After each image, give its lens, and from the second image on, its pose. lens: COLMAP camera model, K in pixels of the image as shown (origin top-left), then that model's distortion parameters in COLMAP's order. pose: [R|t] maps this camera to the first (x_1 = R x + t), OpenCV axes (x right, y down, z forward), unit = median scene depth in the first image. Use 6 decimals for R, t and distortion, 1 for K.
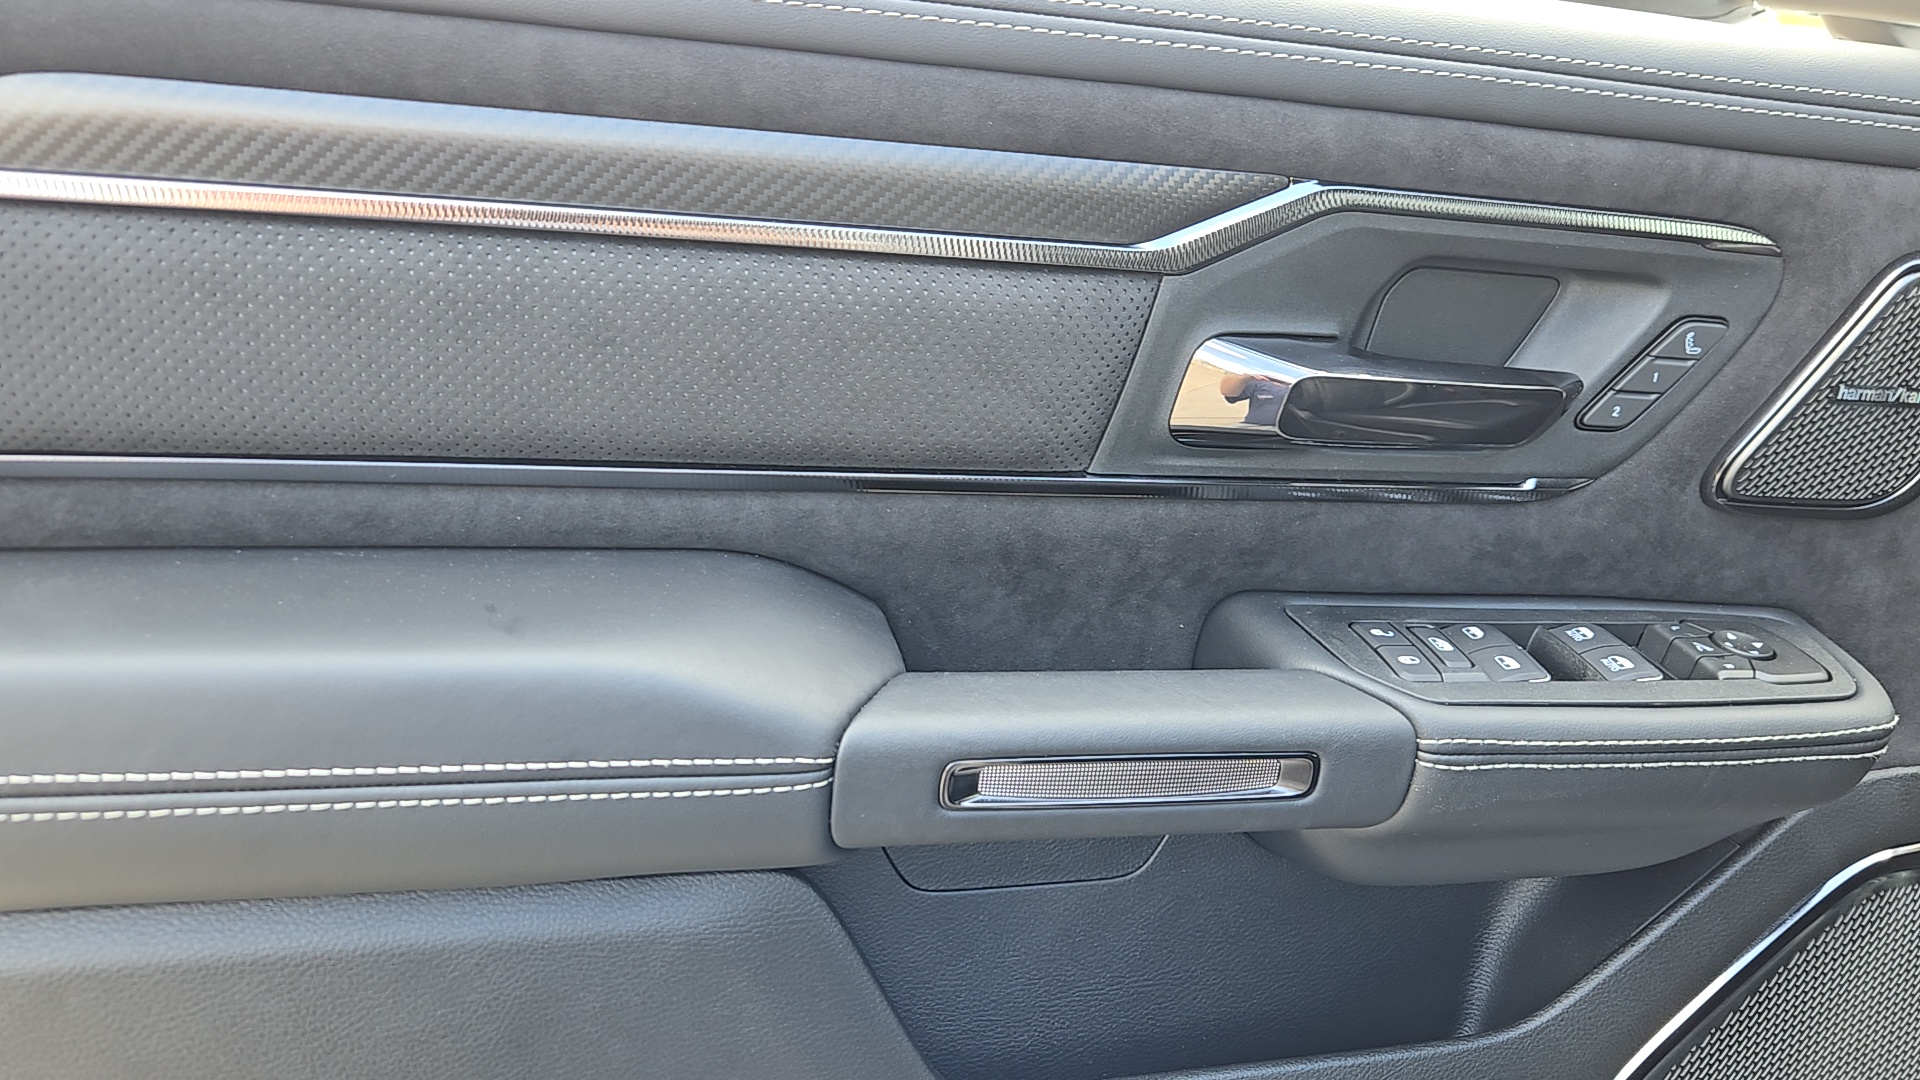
lens RADIAL K [[1609.3, 0, 953.9], [0, 1609.3, 541.0], [0, 0, 1]] dist [0.006466, -0.003852]
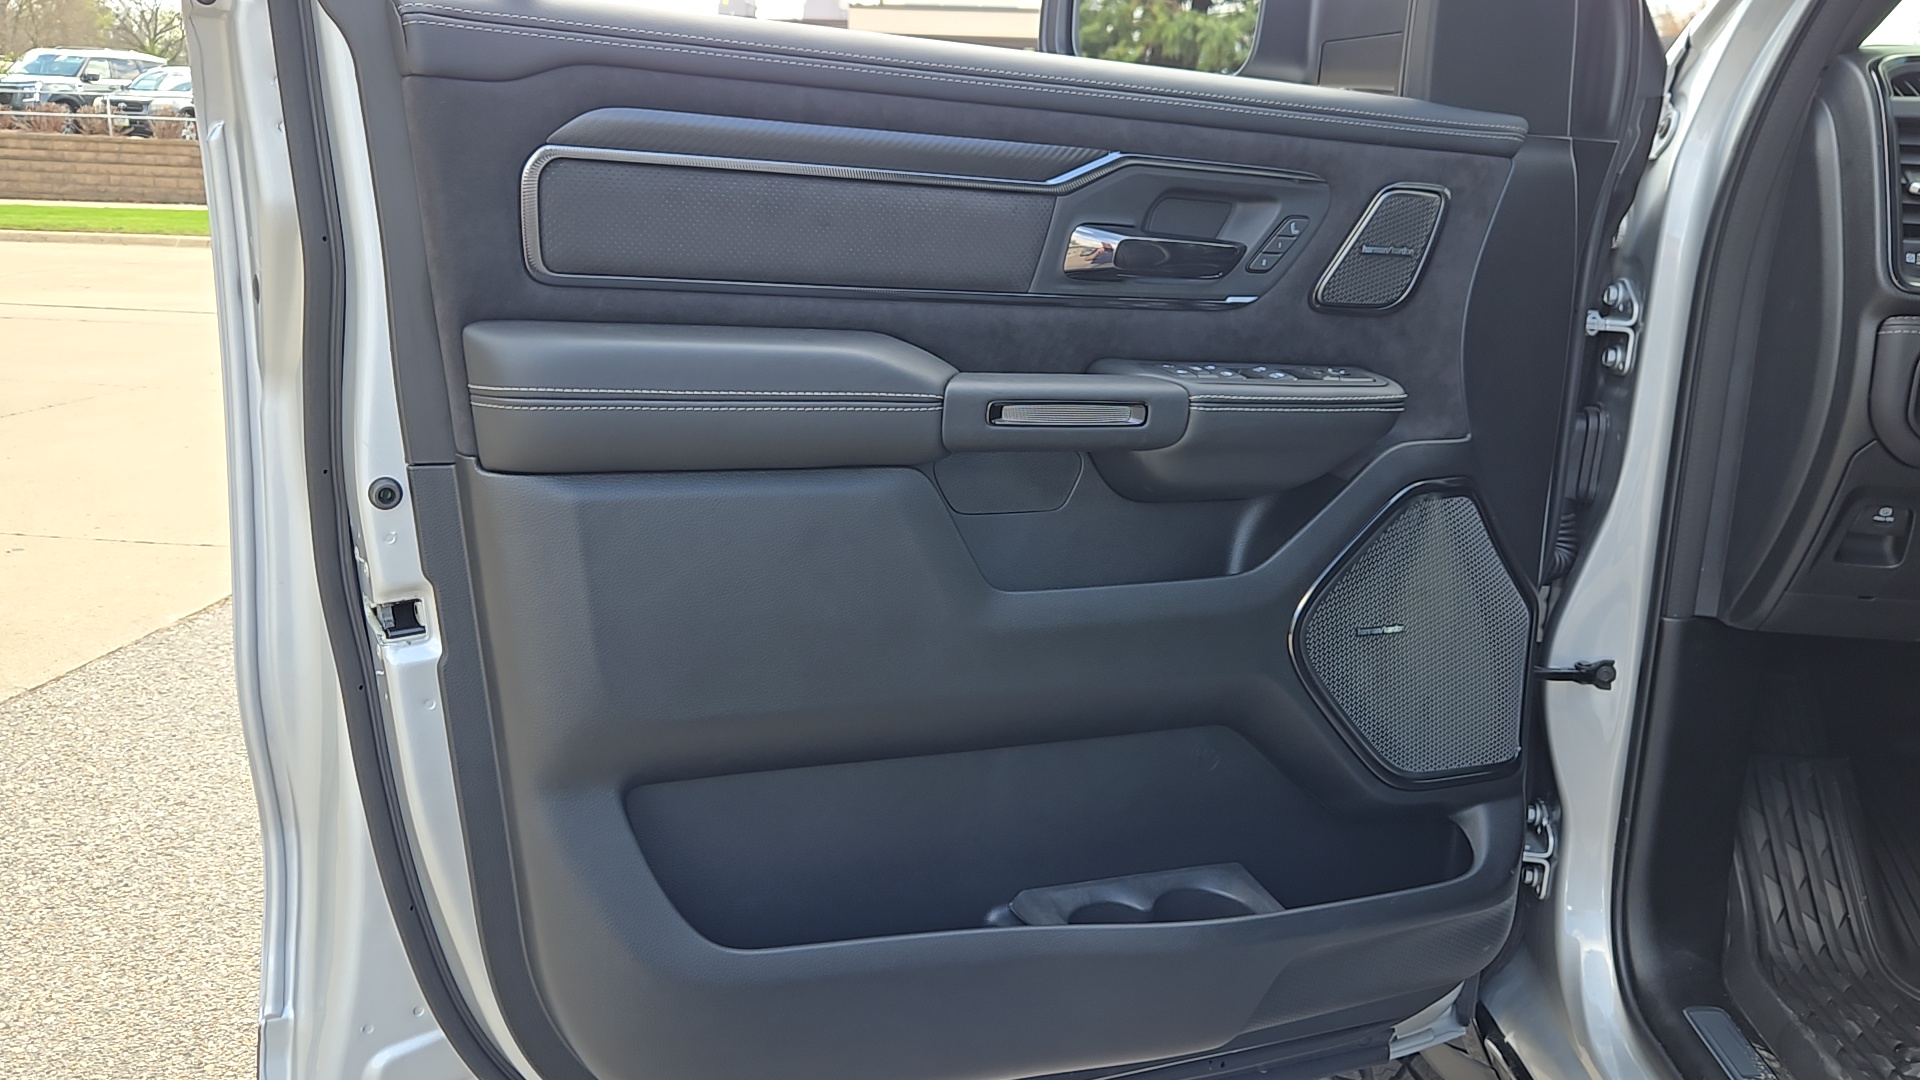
lens RADIAL K [[1609.3, 0, 953.9], [0, 1609.3, 541.0], [0, 0, 1]] dist [0.006466, -0.003852]
pose [[0.985792, -0.073428, 0.151071, -0.360483], [0.088836, 0.991223, -0.097899, 0.483527], [-0.142556, 0.109929, 0.983663, -1.049037]]
